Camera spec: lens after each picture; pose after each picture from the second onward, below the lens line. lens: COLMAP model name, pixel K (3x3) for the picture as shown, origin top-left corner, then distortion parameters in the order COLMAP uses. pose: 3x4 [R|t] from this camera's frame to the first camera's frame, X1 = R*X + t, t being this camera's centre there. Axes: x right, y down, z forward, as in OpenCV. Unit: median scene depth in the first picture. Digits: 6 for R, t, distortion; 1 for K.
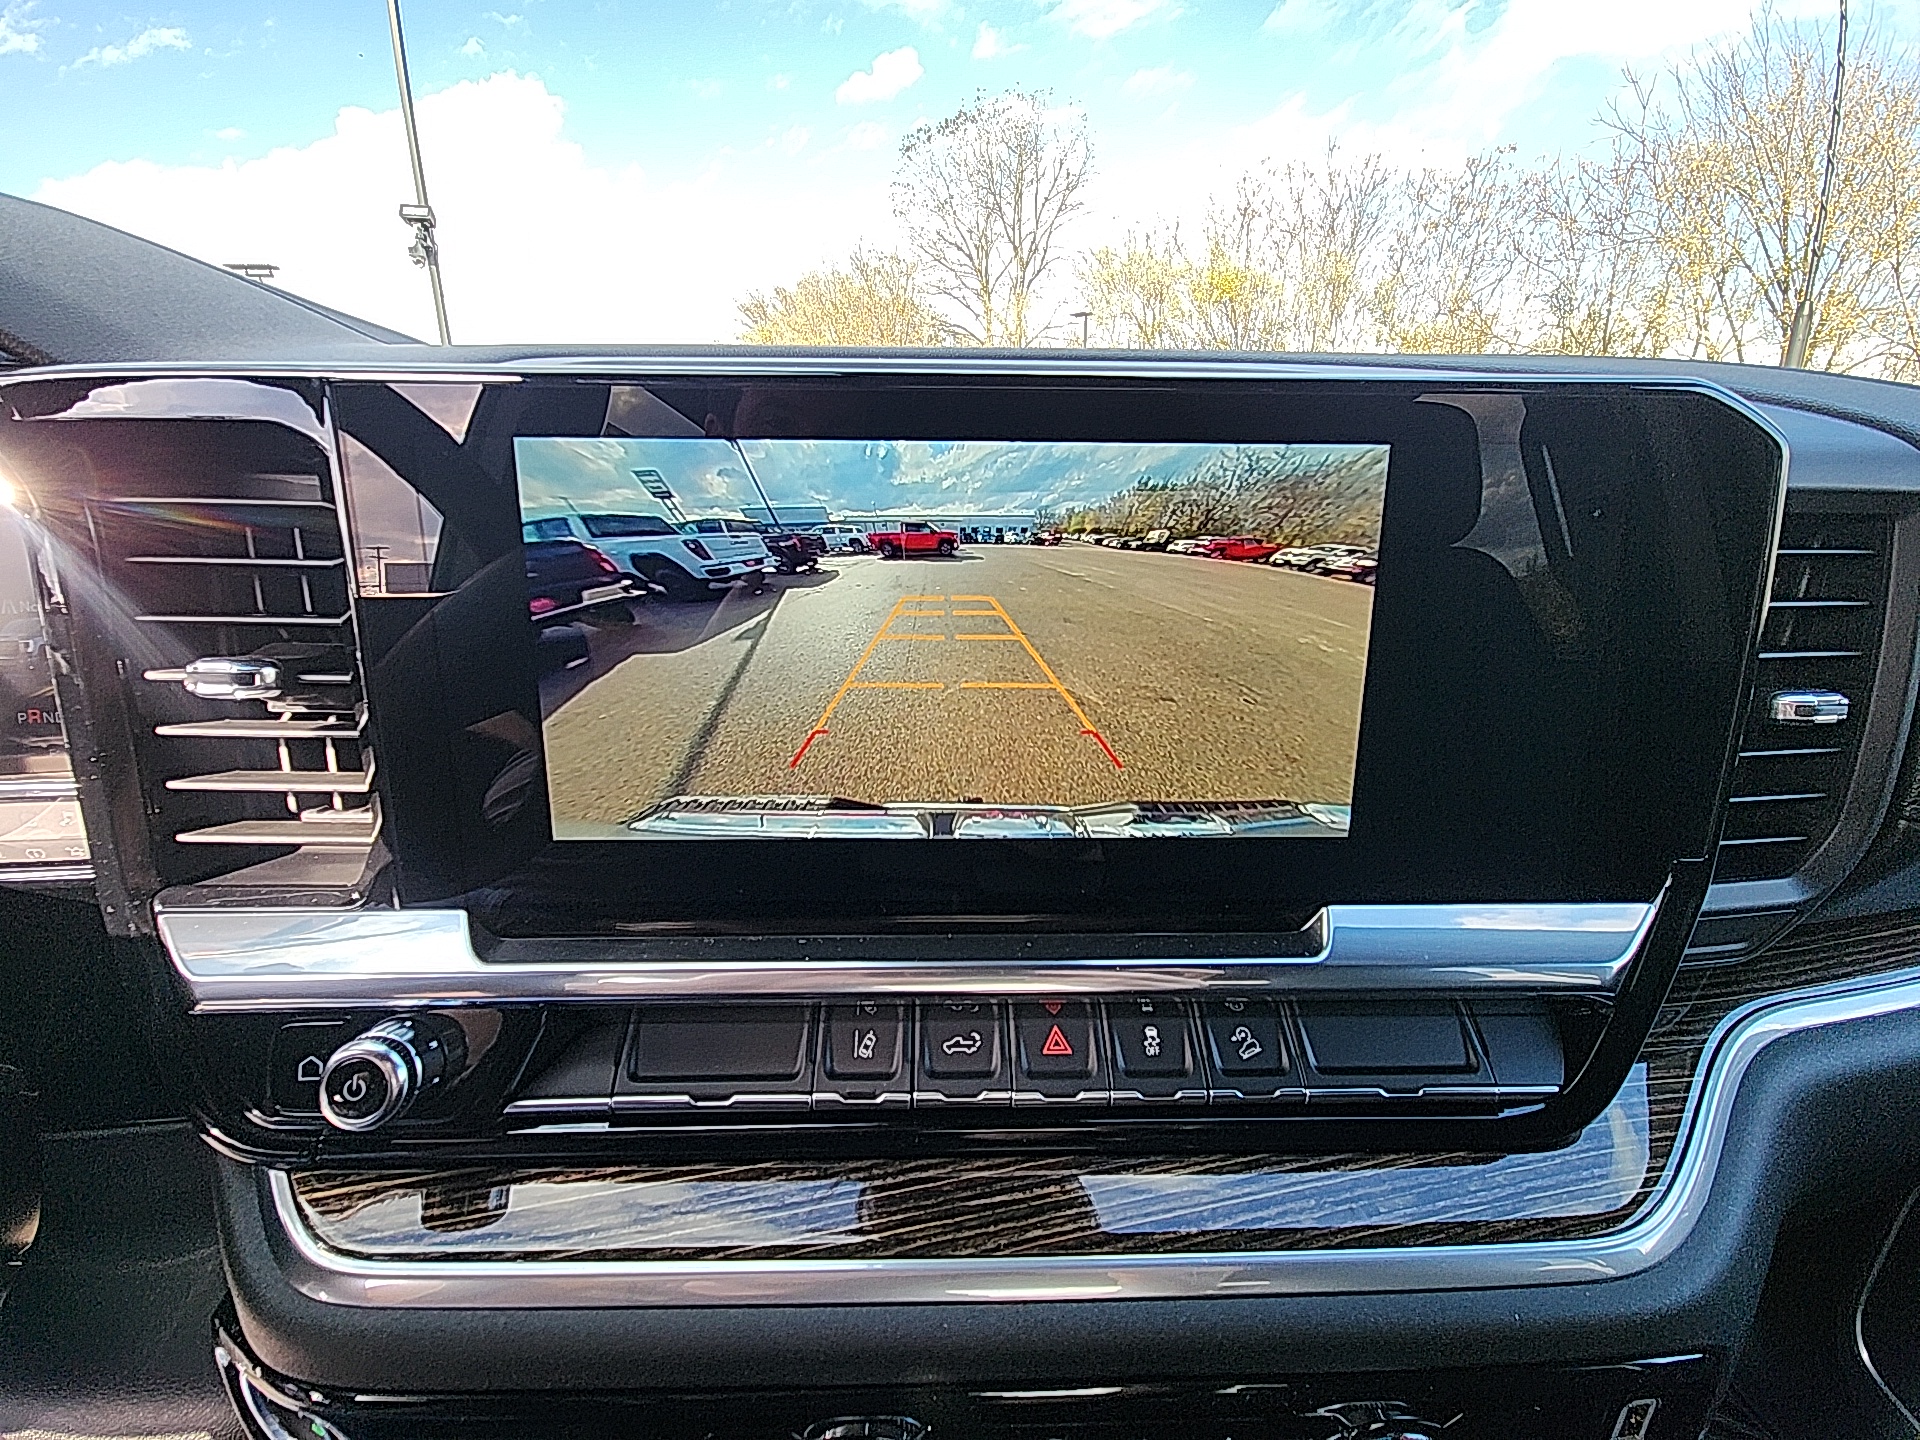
lens RADIAL K [[777.7, 0, 963.9], [0, 777.7, 711.9], [0, 0, 1]] dist [0.011684, -0.009849]
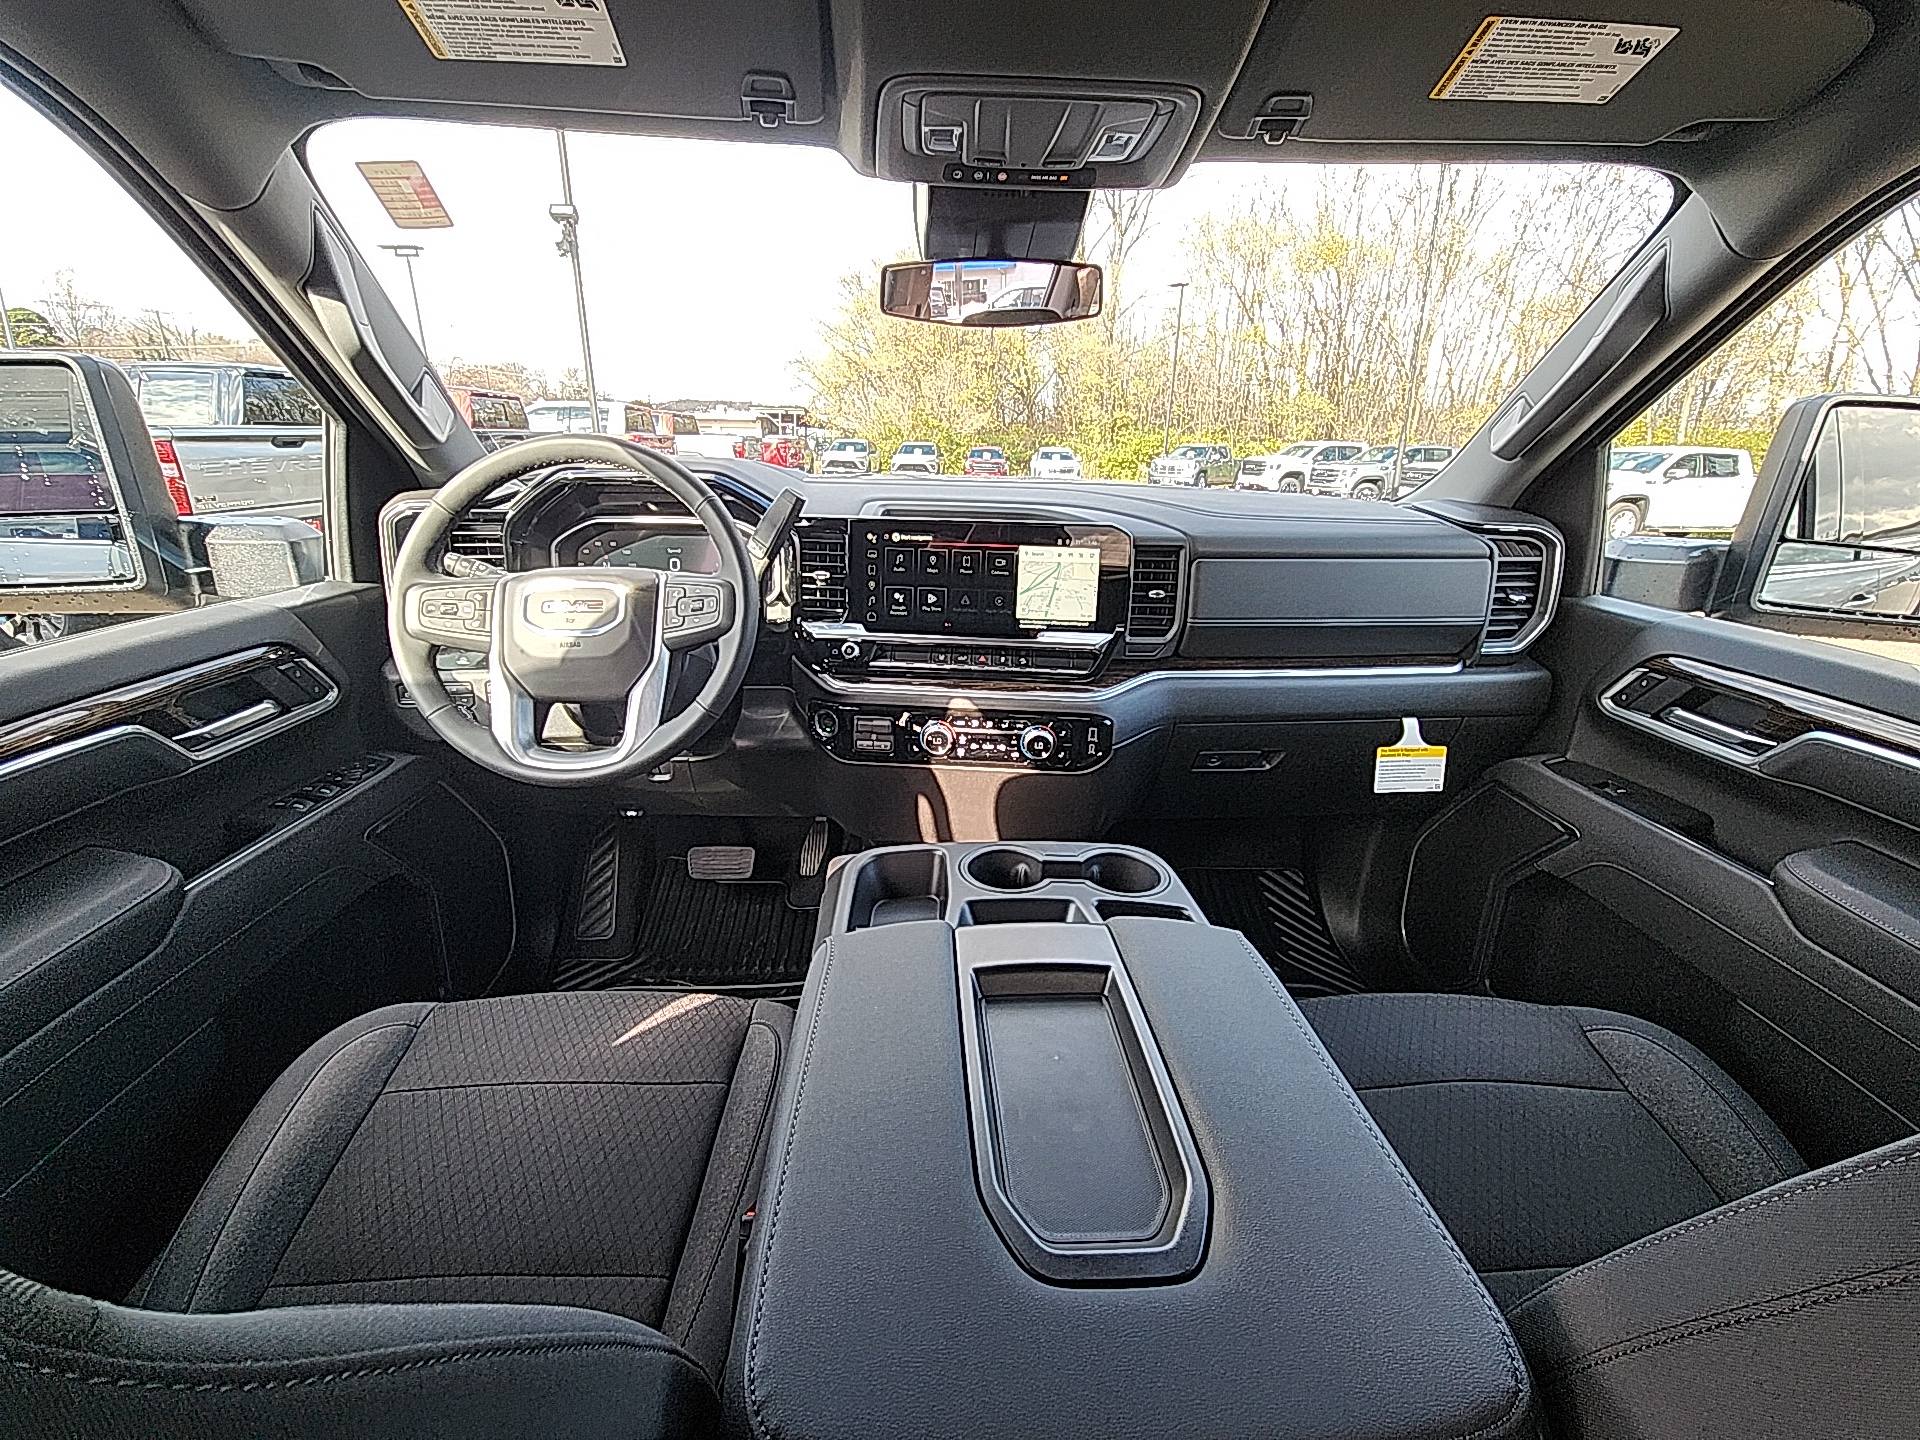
lens RADIAL K [[777.7, 0, 944.8], [0, 777.7, 698.0], [0, 0, 1]] dist [0.011684, -0.009849]
pose [[0.991674, 0.048091, -0.119461, 0.466967], [-0.045897, 0.998724, 0.021049, 0.568957], [0.120321, -0.015390, 0.992616, -3.677796]]
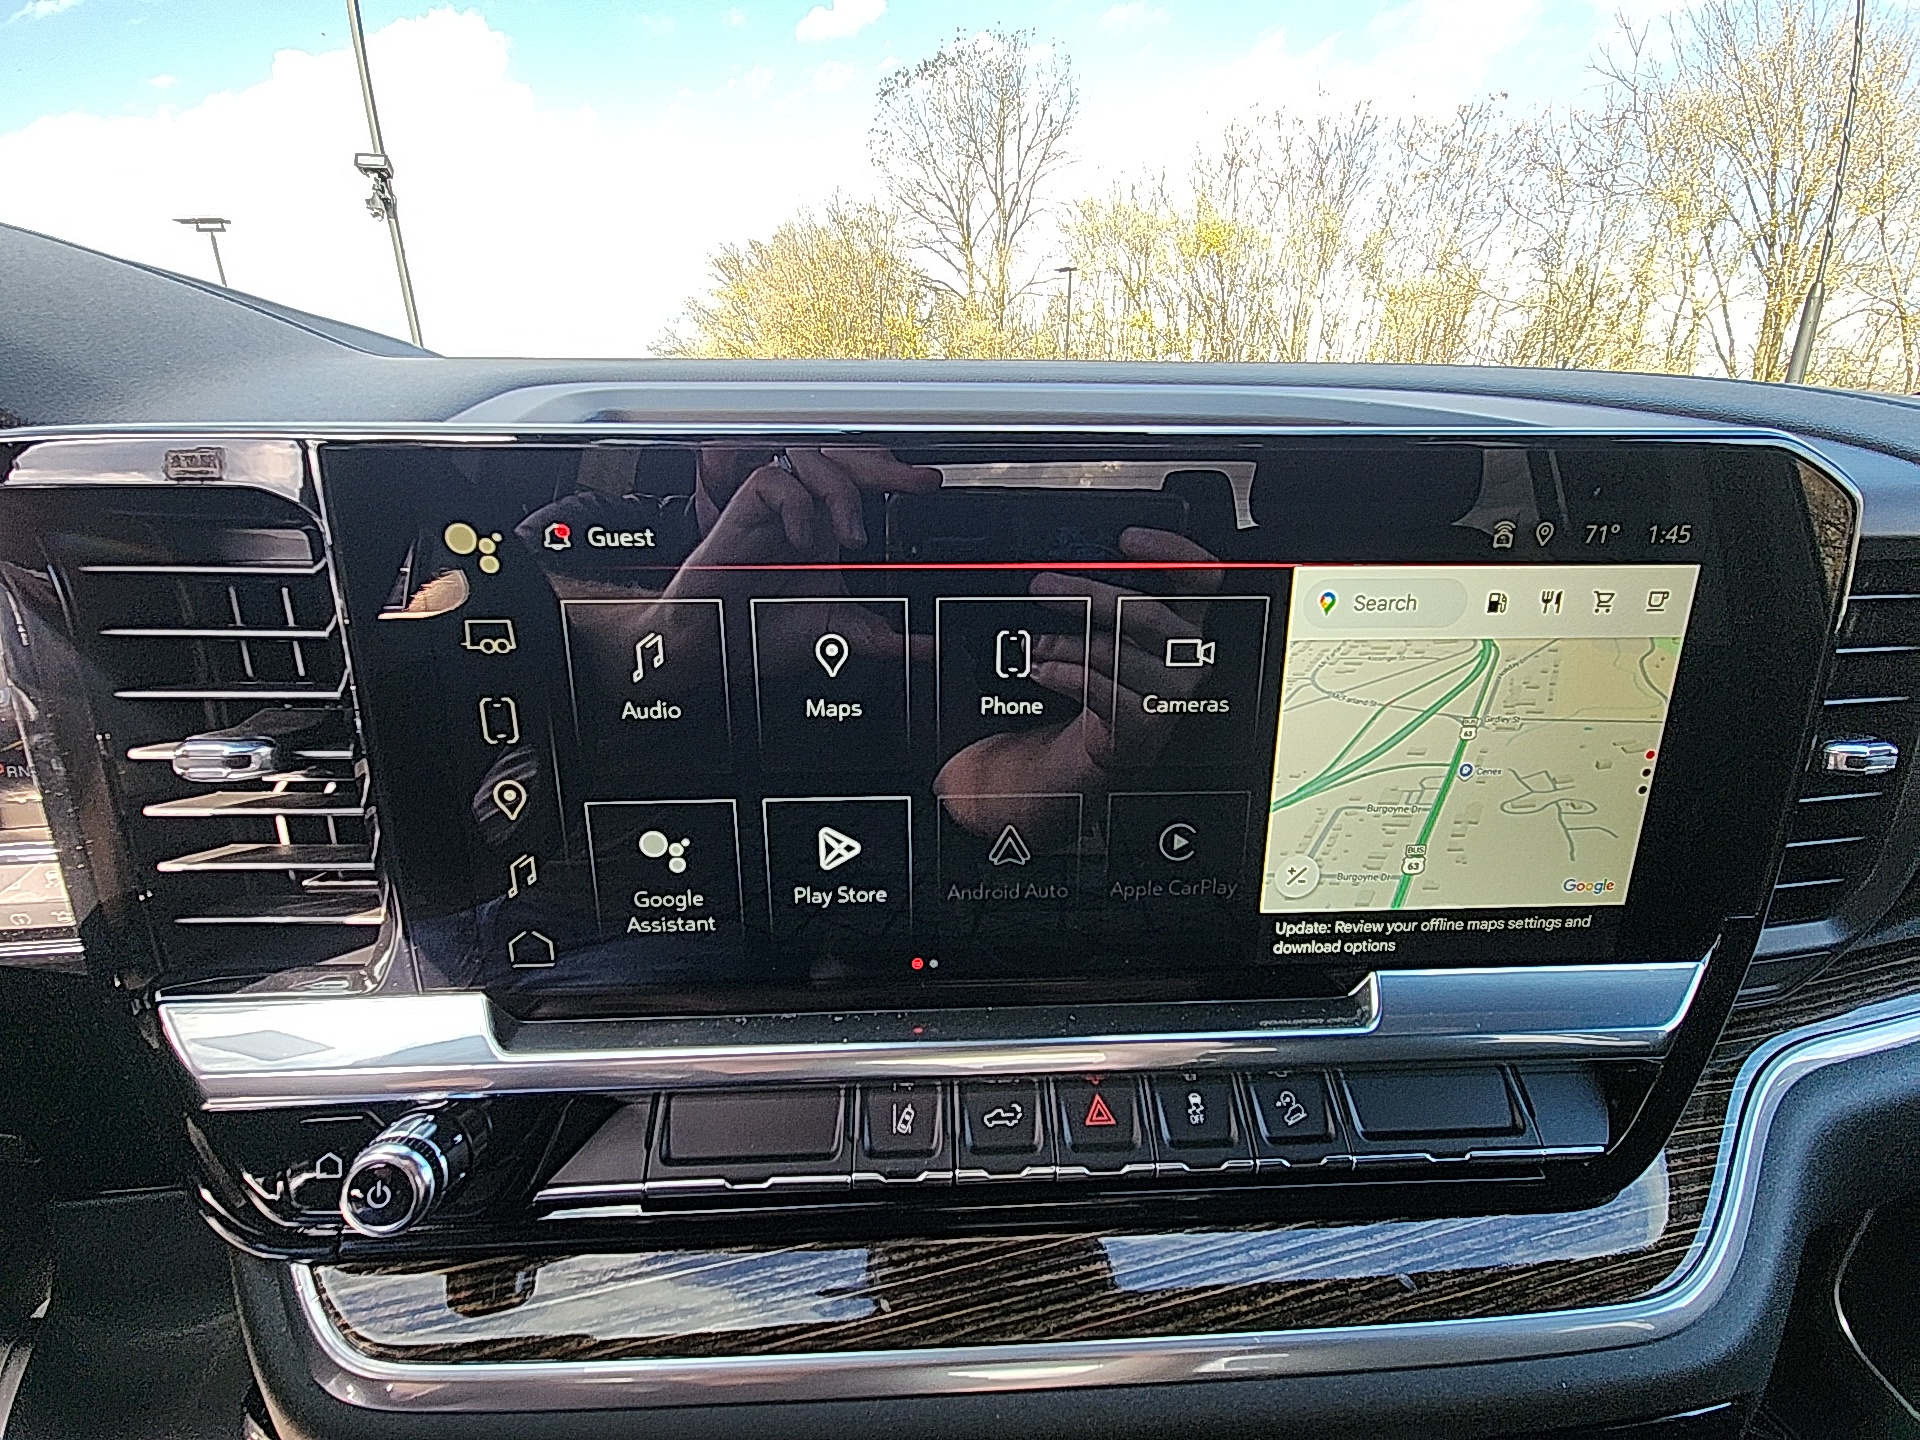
lens RADIAL K [[777.7, 0, 964.9], [0, 777.7, 711.0], [0, 0, 1]] dist [0.011684, -0.009849]
pose [[0.999760, -0.011572, 0.018589, -0.061516], [0.010737, 0.998957, 0.044381, -0.123741], [-0.019083, -0.044171, 0.998842, 0.047143]]
